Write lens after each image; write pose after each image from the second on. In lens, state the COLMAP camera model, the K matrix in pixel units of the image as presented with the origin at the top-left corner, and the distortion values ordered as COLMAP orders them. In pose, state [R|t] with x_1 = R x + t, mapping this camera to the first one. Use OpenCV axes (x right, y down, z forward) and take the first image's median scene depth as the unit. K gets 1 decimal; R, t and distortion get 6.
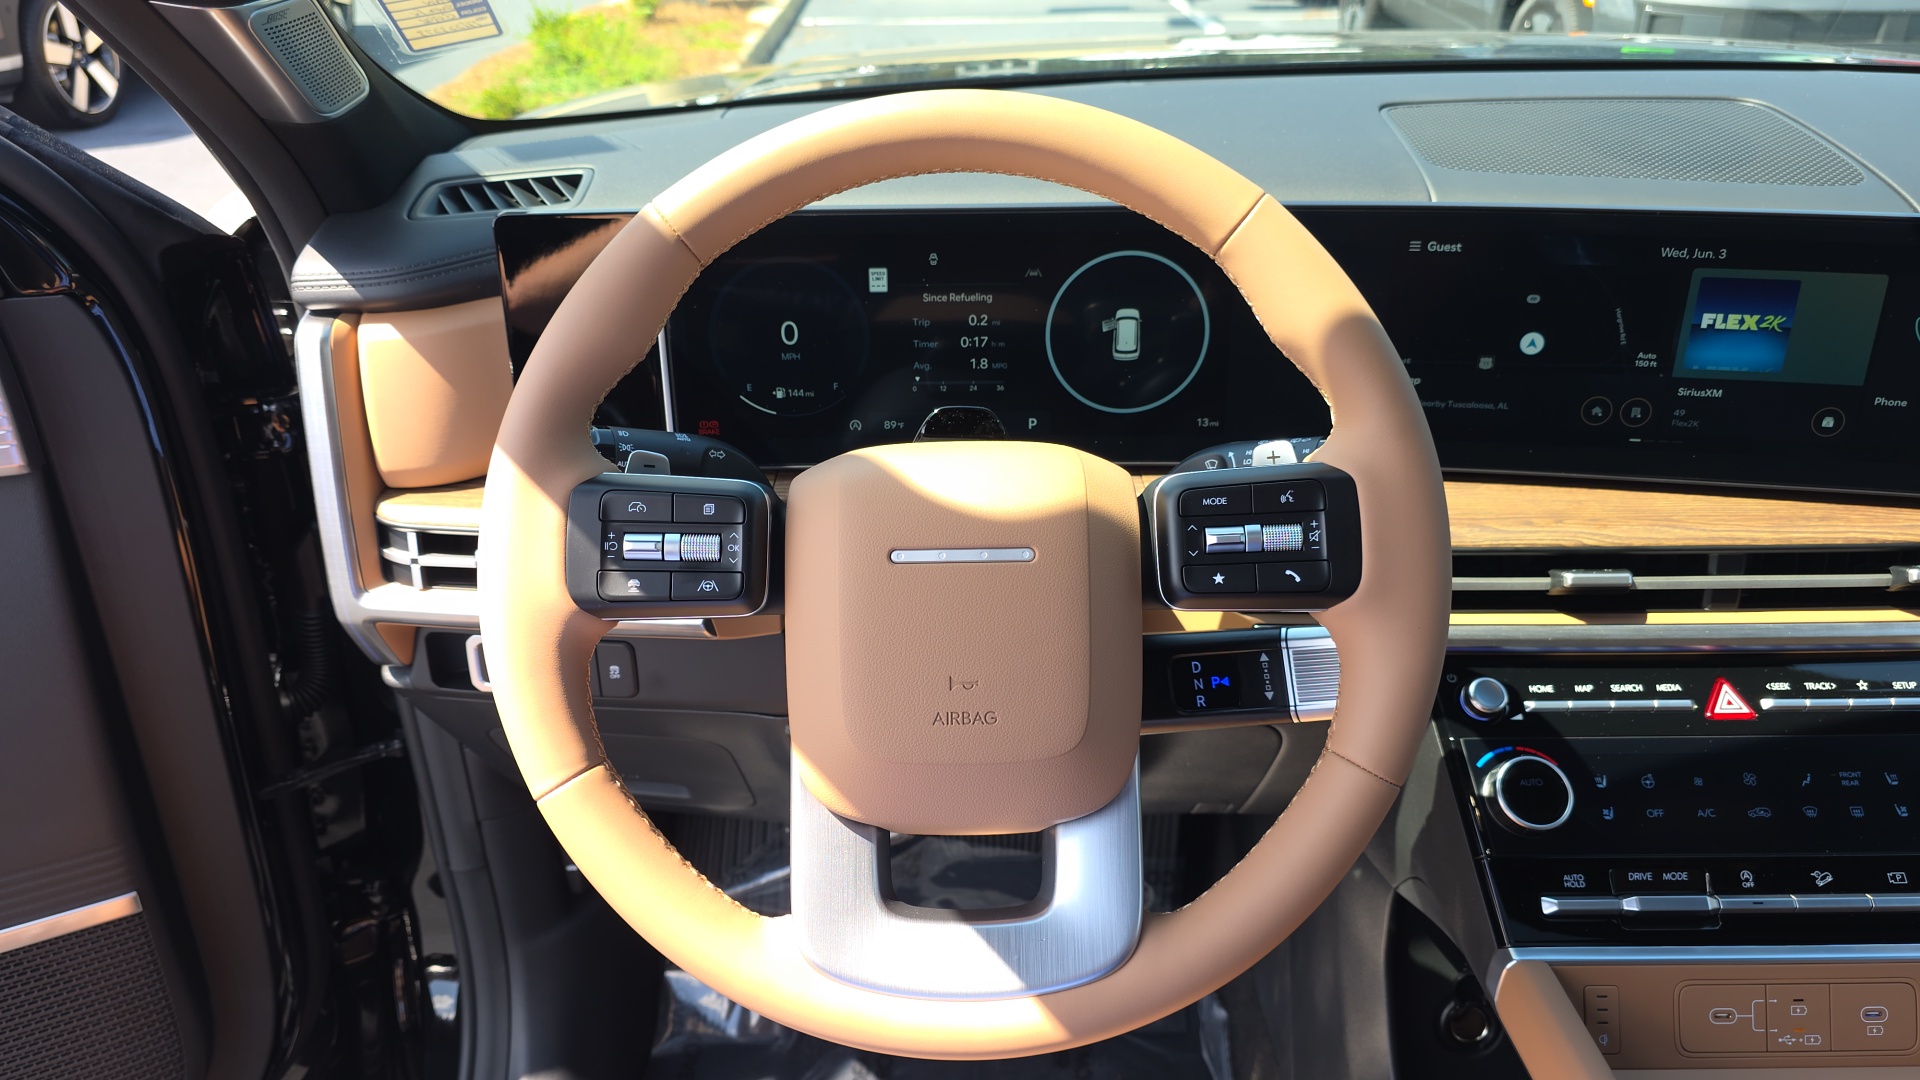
lens RADIAL K [[1300.7, 0, 932.9], [0, 1300.7, 542.8], [0, 0, 1]] dist [0.055800, -0.057066]
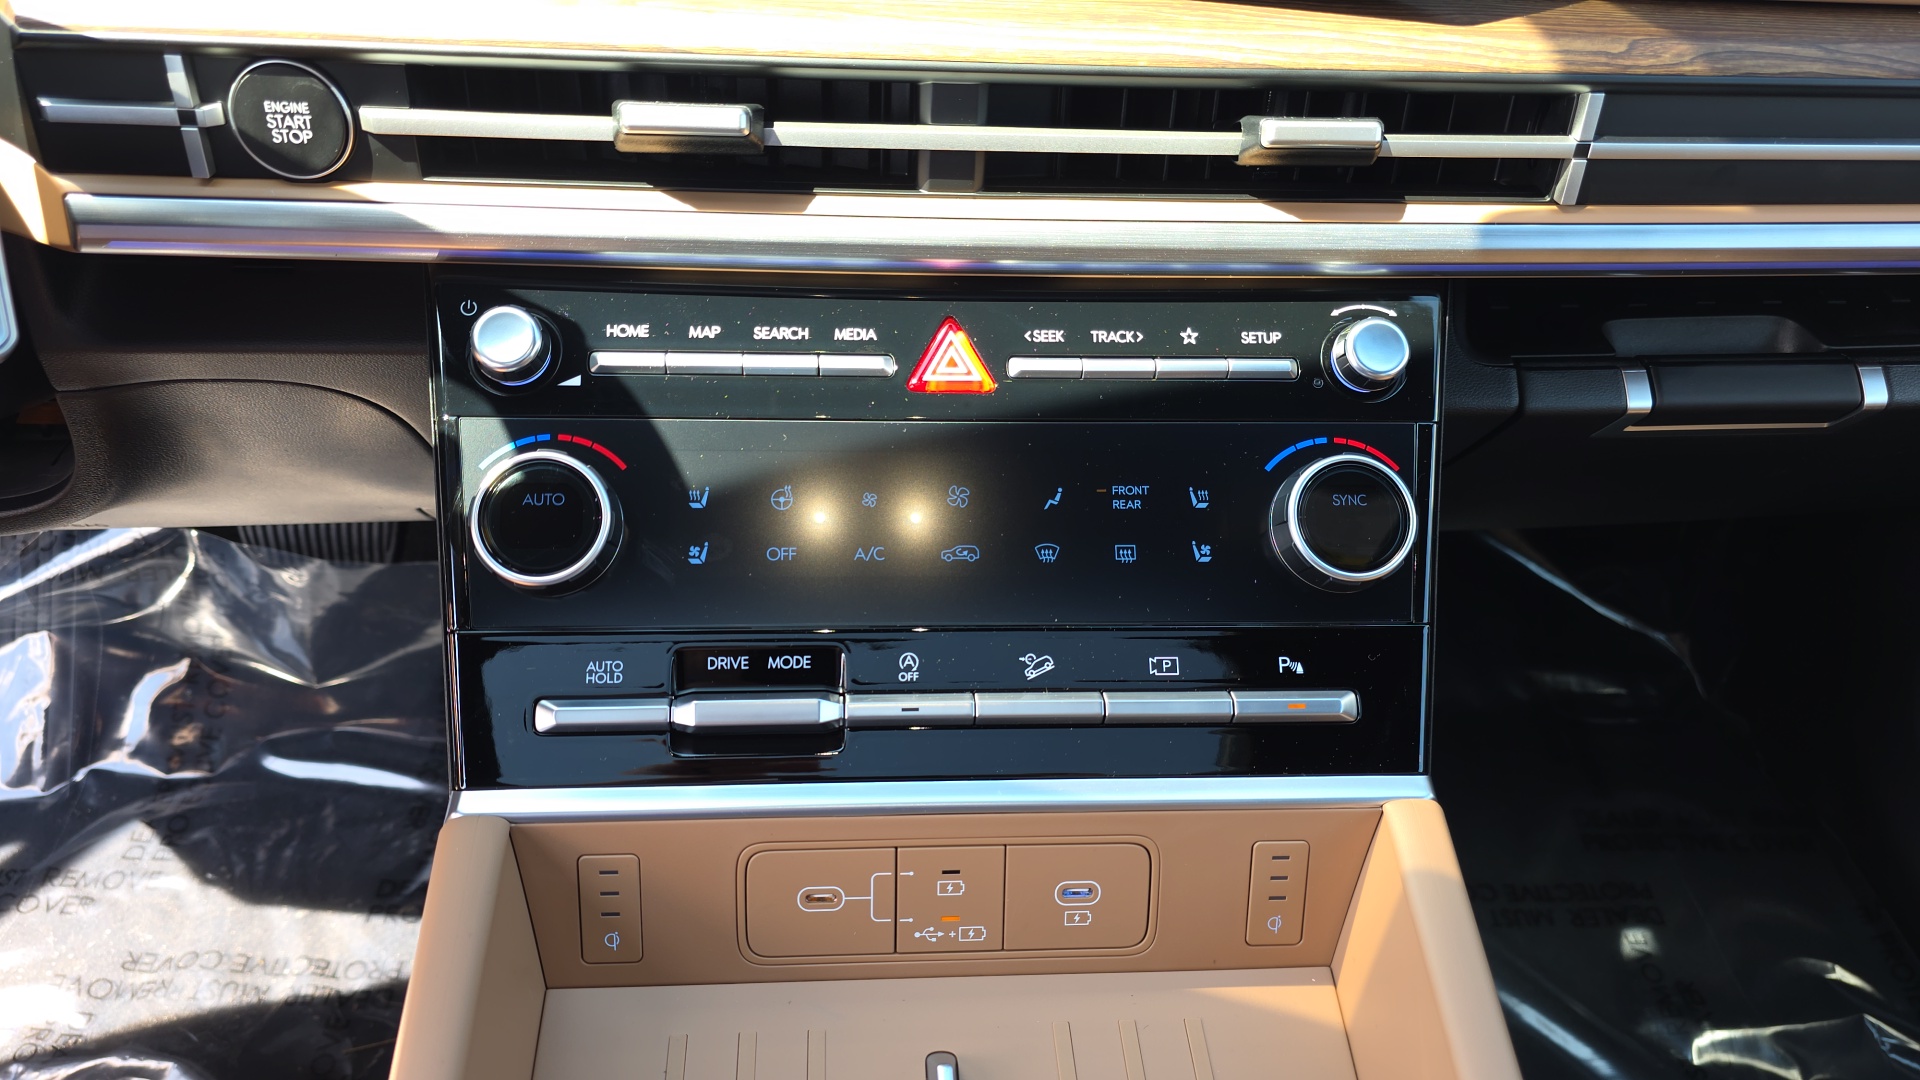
lens RADIAL K [[1353.6, 0, 957.6], [0, 1353.6, 566.0], [0, 0, 1]] dist [0.065558, -0.096766]
pose [[0.995544, 0.005867, 0.094117, 0.566245], [-0.028389, 0.970408, 0.239798, 0.068160], [-0.089925, -0.241402, 0.966250, 0.426019]]
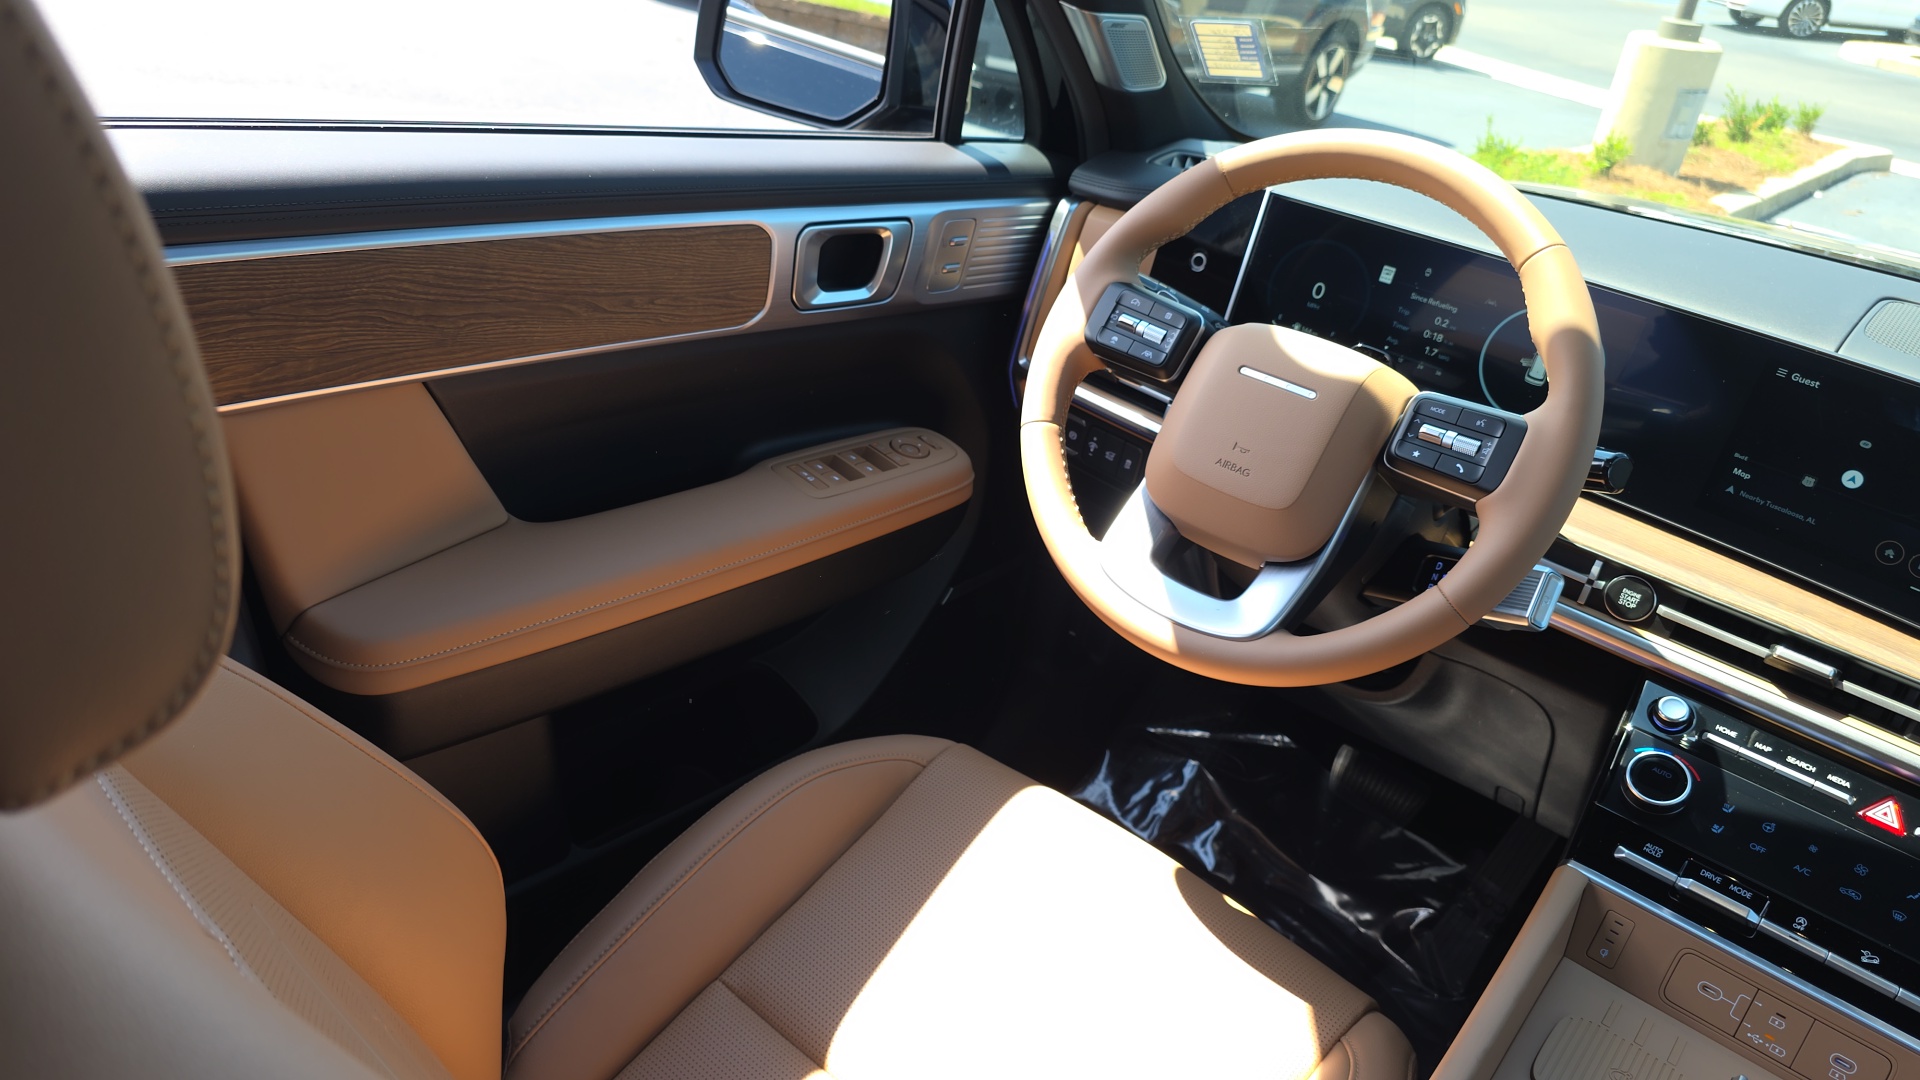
lens RADIAL K [[1347.3, 0, 920.1], [0, 1347.3, 520.0], [0, 0, 1]] dist [0.021721, -0.024857]
pose [[0.741691, 0.399485, -0.538800, 0.524331], [-0.451481, 0.891409, 0.039430, 0.234138], [0.496043, 0.214014, 0.841510, -0.507026]]
